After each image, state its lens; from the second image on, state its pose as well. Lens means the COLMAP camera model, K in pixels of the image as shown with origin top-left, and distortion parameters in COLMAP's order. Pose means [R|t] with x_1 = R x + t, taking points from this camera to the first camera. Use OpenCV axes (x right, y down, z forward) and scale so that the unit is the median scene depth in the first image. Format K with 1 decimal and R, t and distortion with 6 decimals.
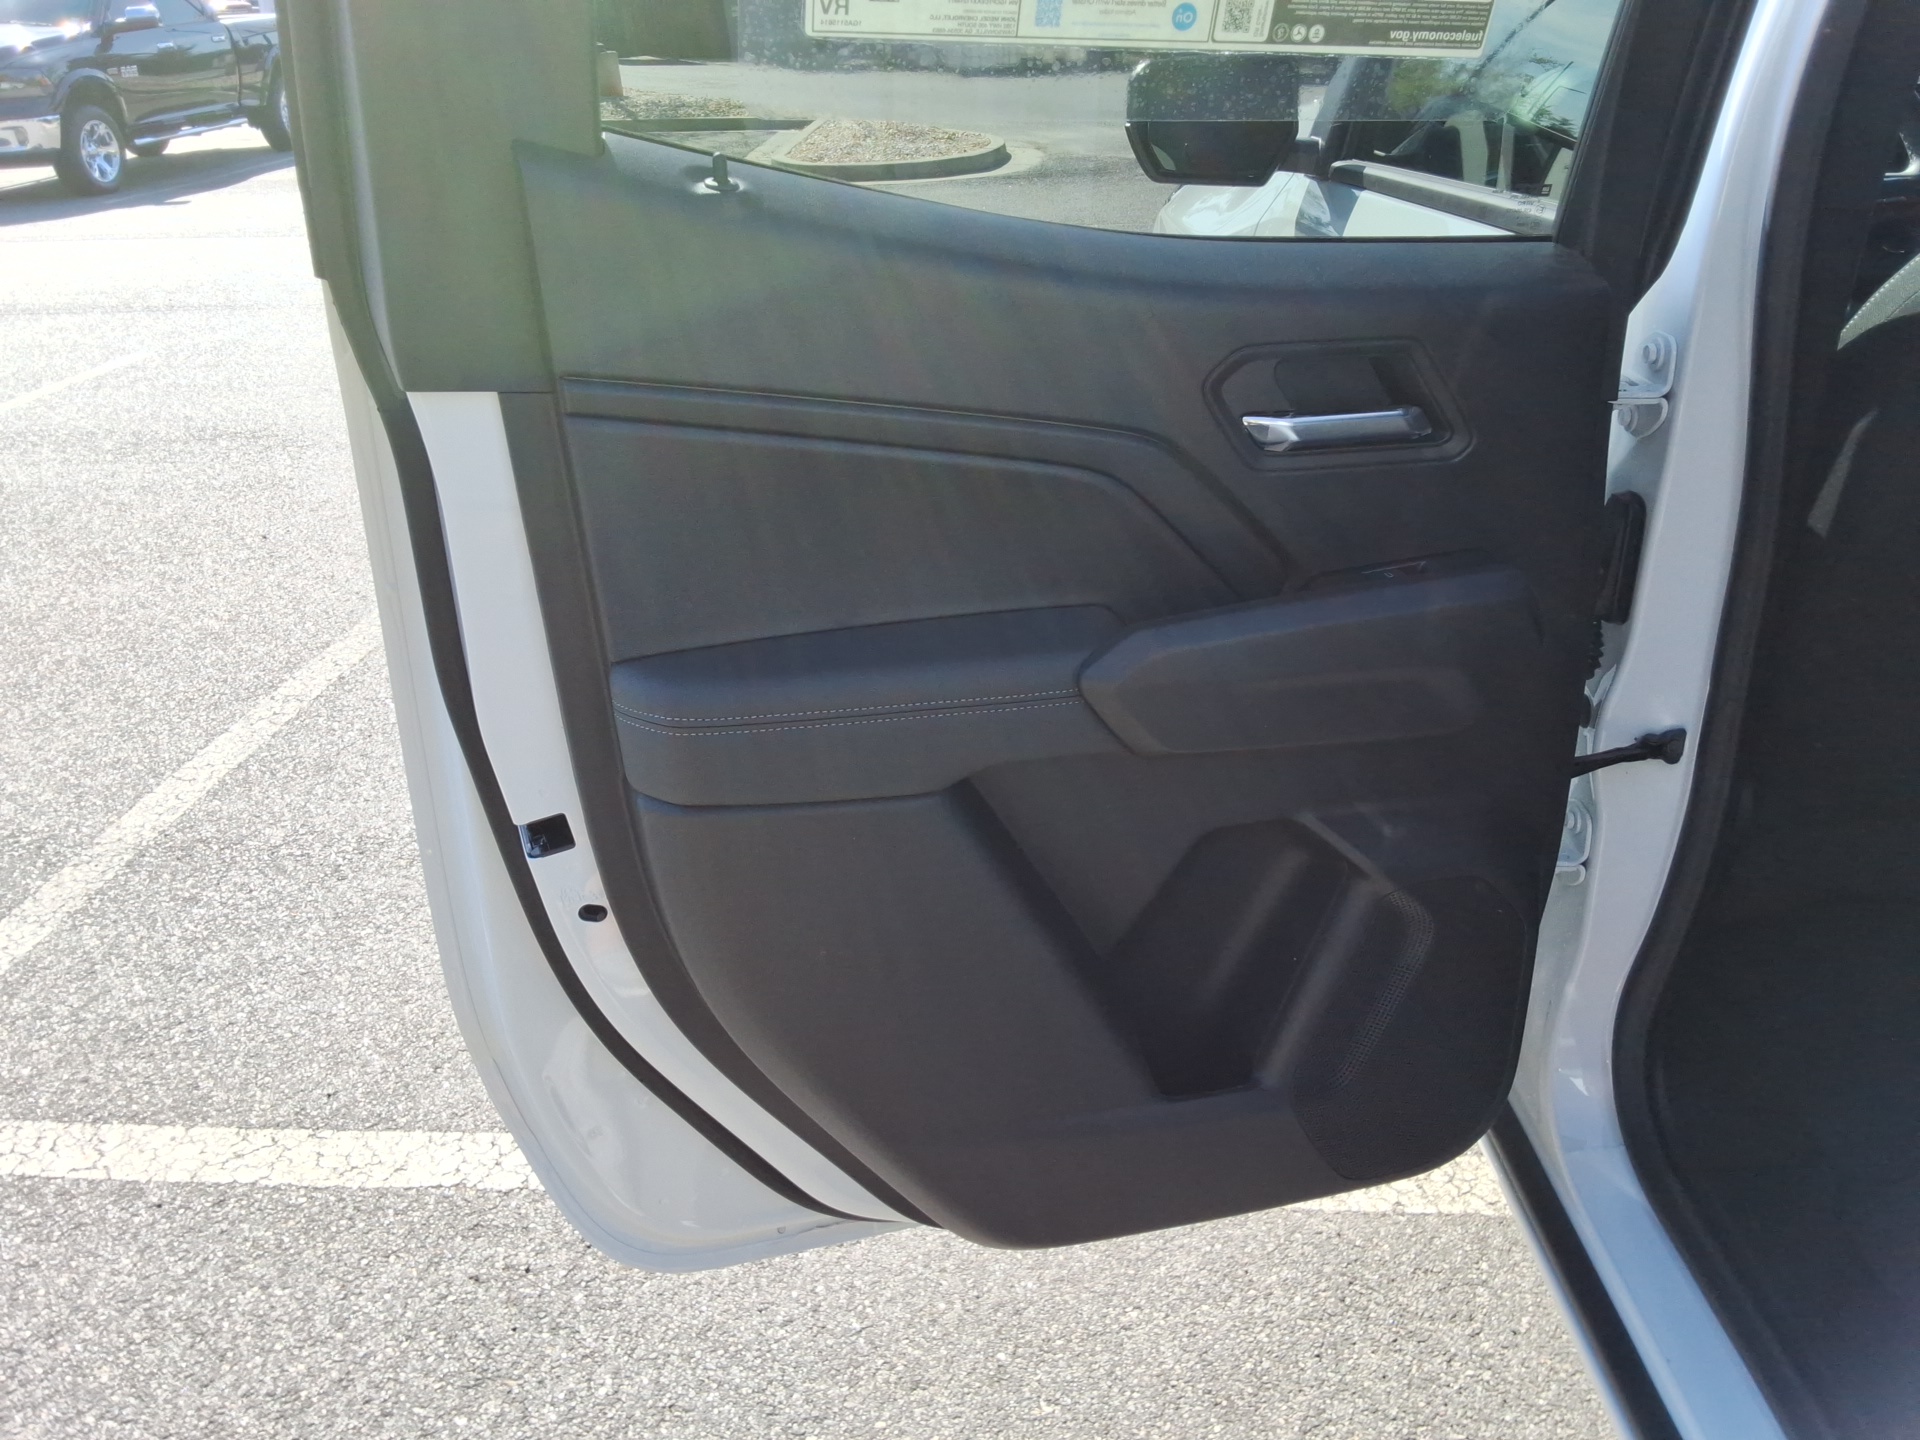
lens RADIAL K [[1530.0, 0, 989.0], [0, 1530.0, 710.3], [0, 0, 1]] dist [0.094892, -0.140942]
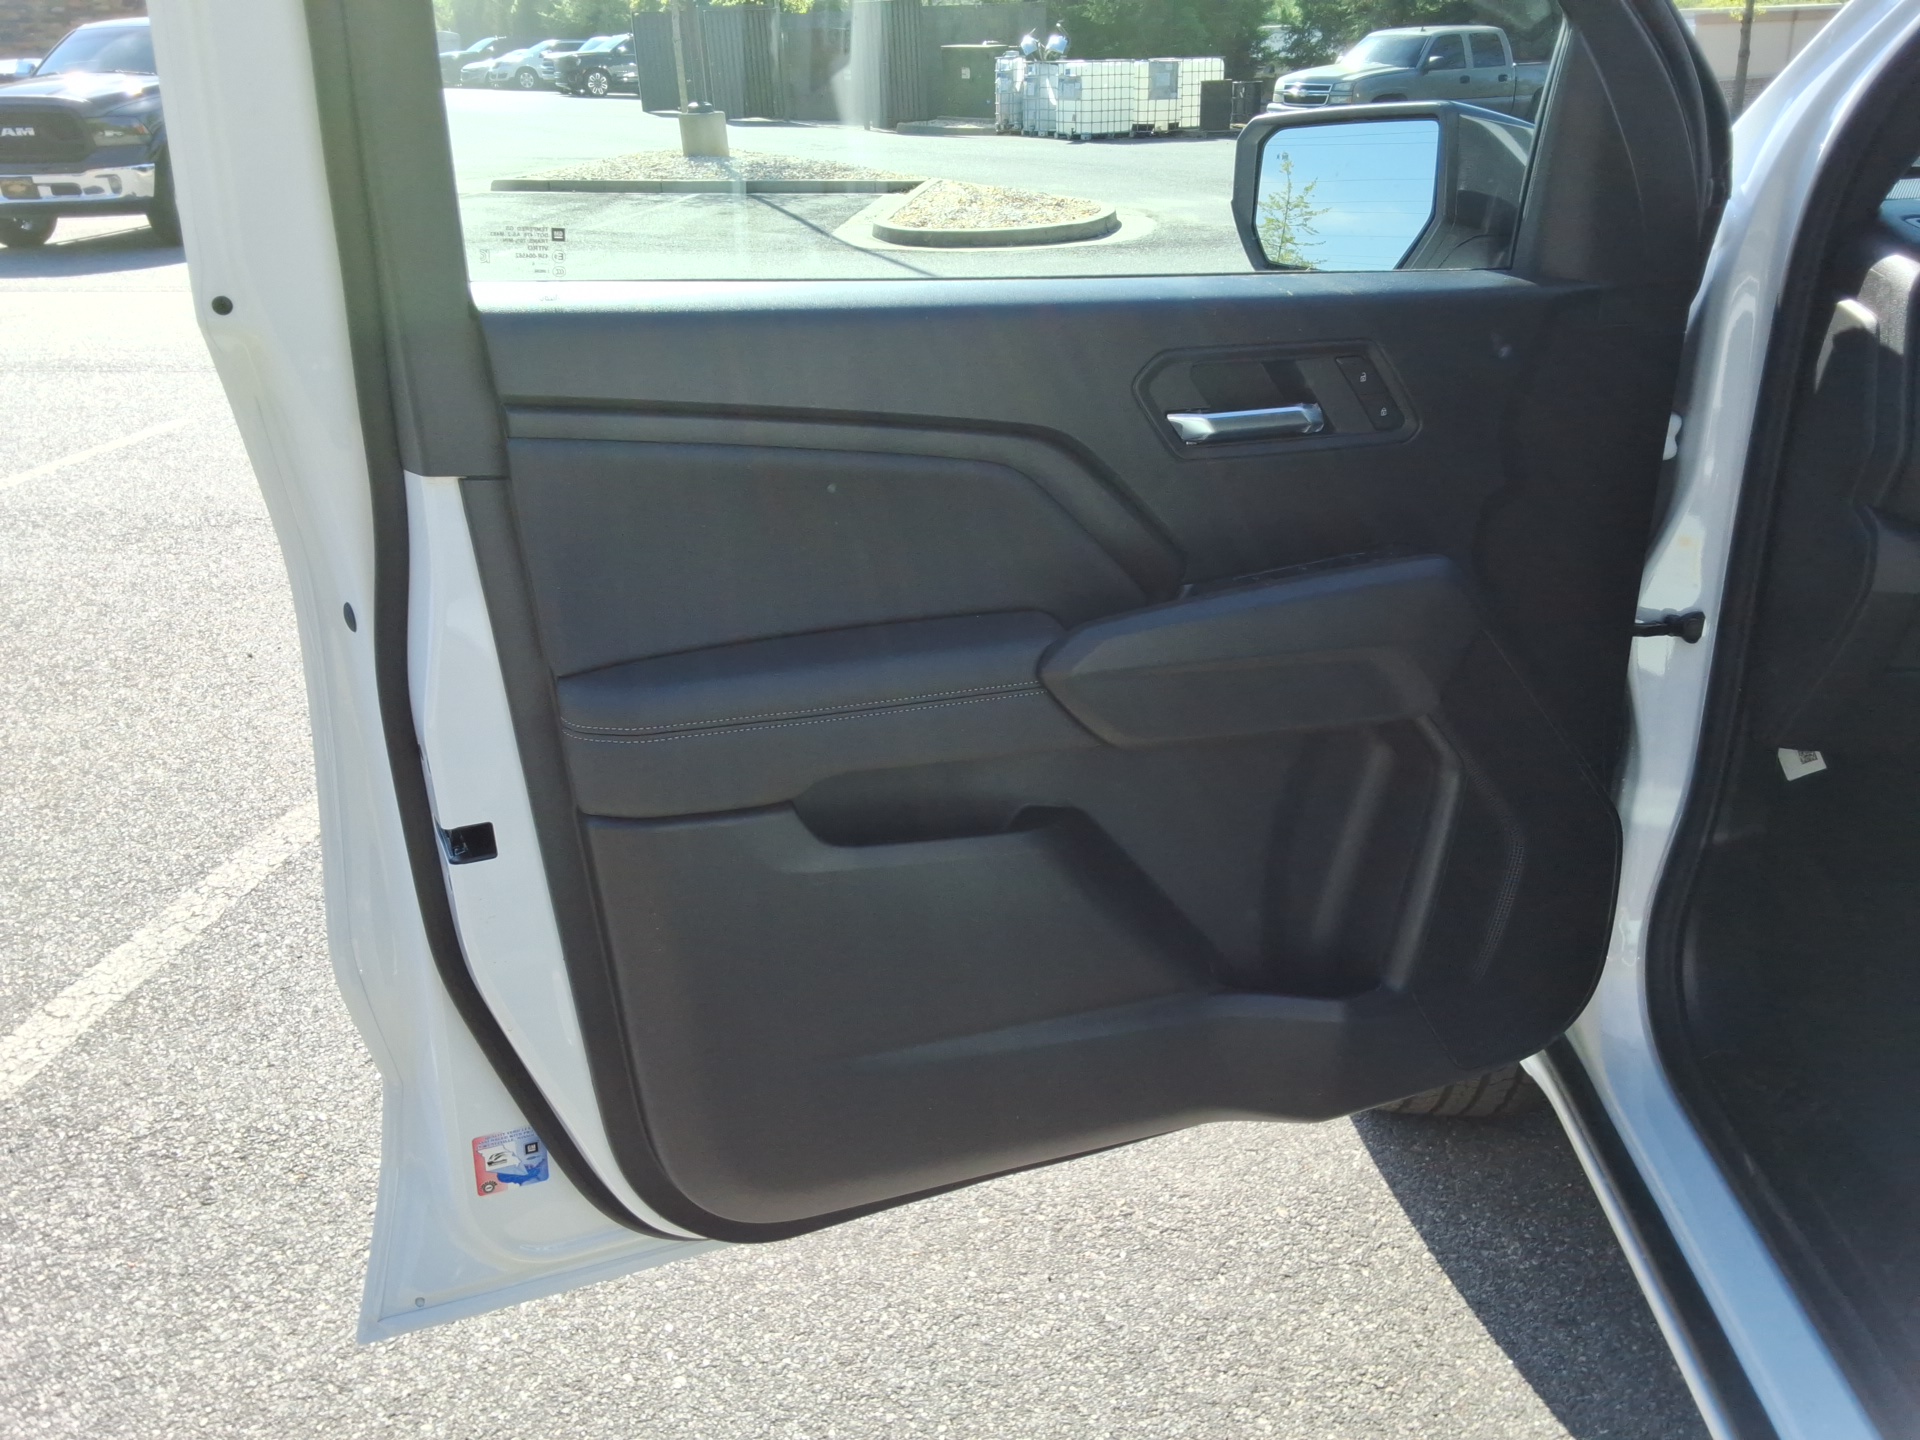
lens RADIAL K [[1530.0, 0, 989.0], [0, 1530.0, 710.3], [0, 0, 1]] dist [0.094892, -0.140942]
pose [[0.997761, 0.036814, -0.055842, -0.006285], [-0.038826, 0.998619, -0.035385, -0.038872], [0.054462, 0.037474, 0.997812, 0.097846]]
